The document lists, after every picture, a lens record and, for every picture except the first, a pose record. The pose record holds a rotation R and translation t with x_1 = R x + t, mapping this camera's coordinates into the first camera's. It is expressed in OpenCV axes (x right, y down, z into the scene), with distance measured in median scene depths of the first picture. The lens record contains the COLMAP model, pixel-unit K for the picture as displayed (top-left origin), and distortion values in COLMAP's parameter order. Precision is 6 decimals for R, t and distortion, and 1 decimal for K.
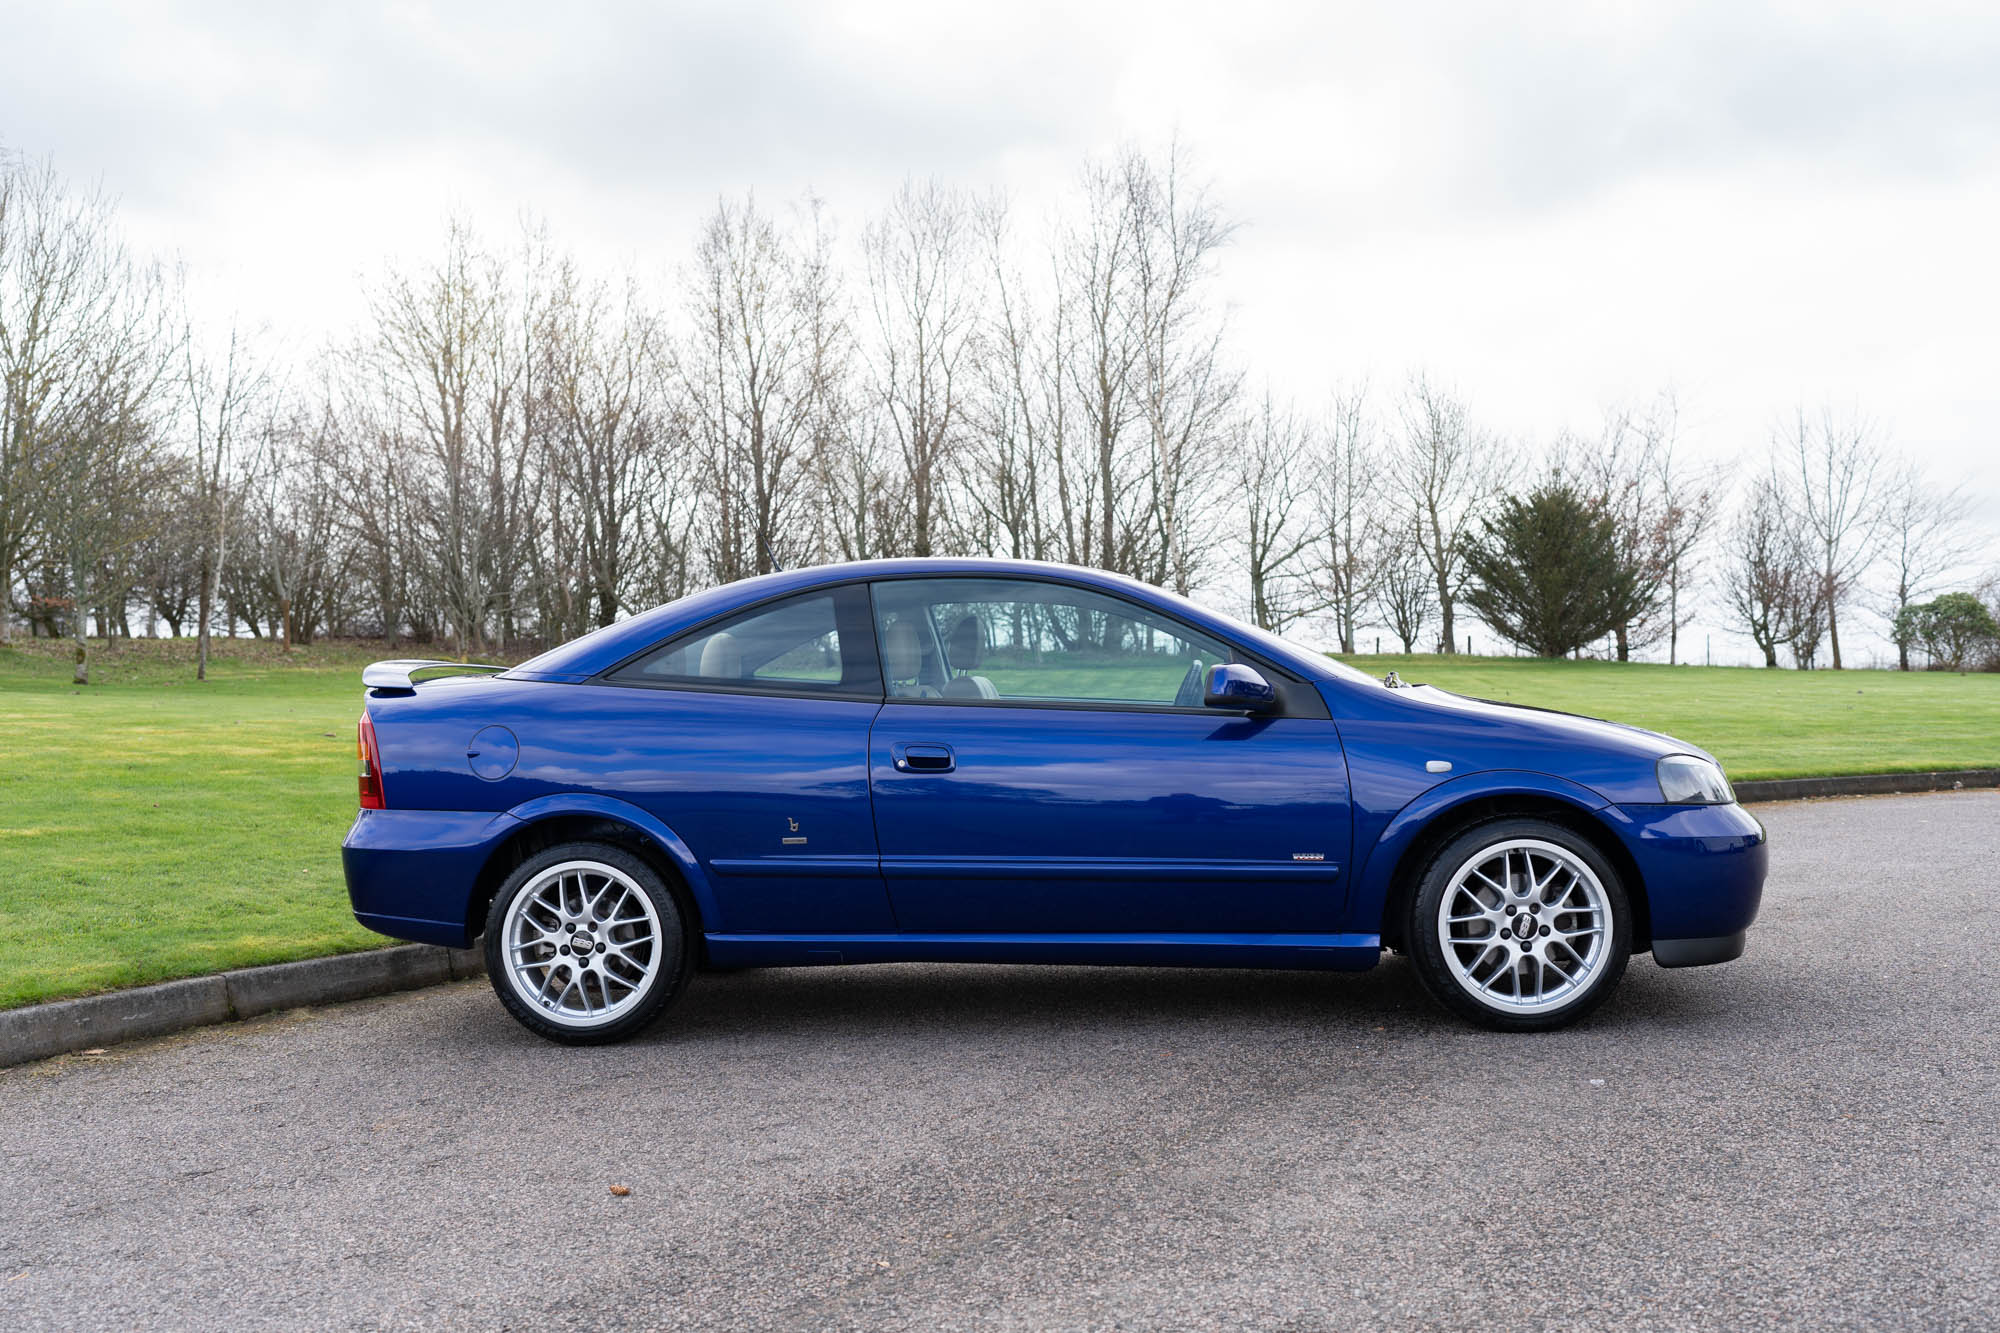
lens RADIAL K [[1937.6, 0, 991.7], [0, 1937.6, 676.8], [0, 0, 1]] dist [-0.002364, 0.011014]
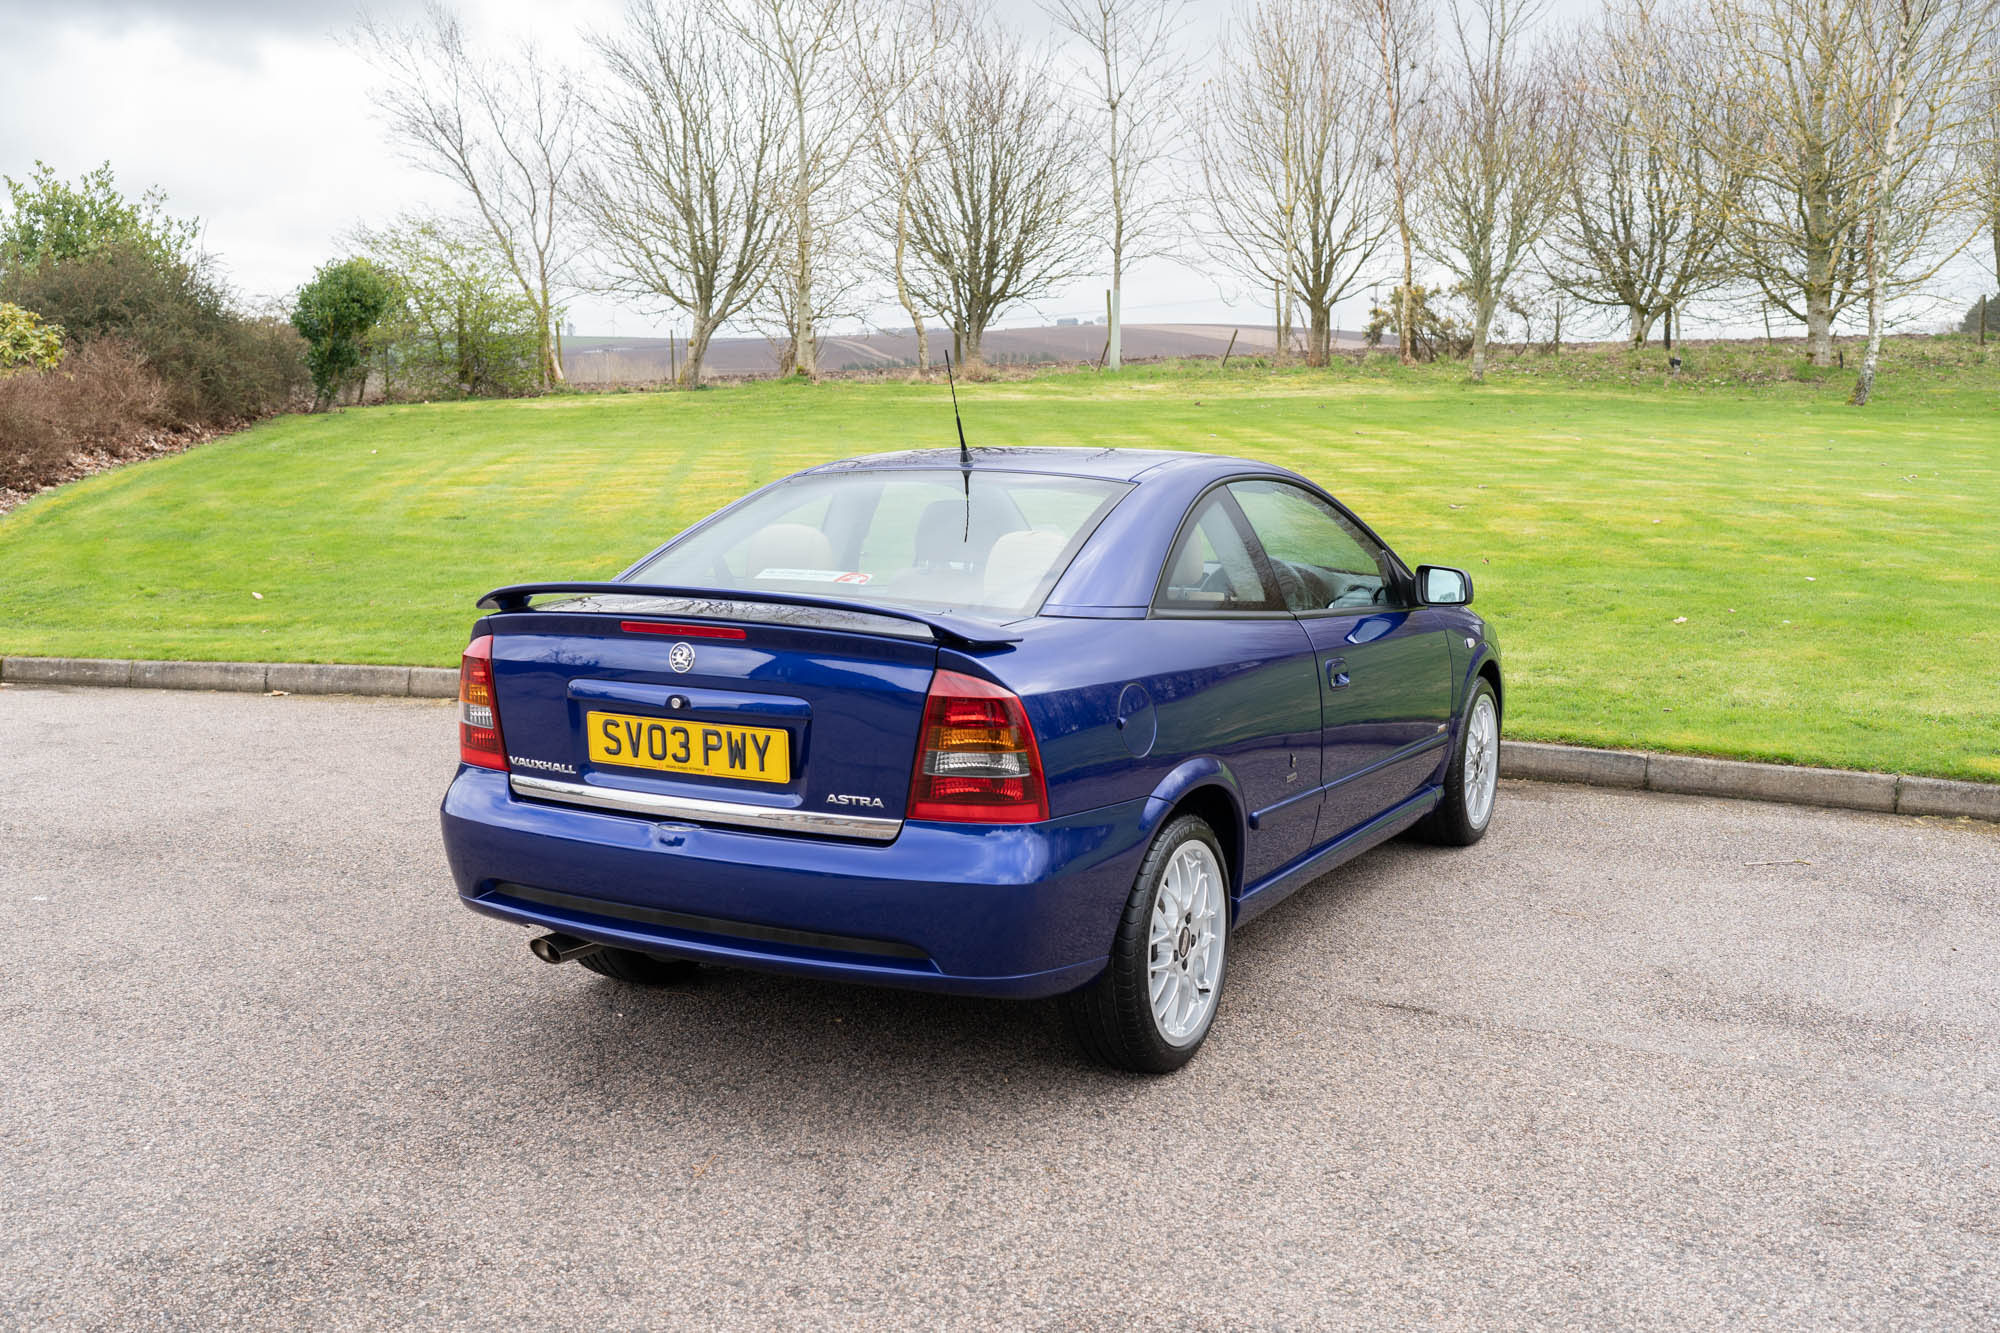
lens RADIAL K [[1937.6, 0, 991.7], [0, 1937.6, 676.8], [0, 0, 1]] dist [-0.002364, 0.011014]
pose [[0.226052, 0.161390, -0.960653, 0.502071], [0.007257, 0.985874, 0.167334, -0.045488], [0.974088, -0.044798, 0.221687, 0.398715]]
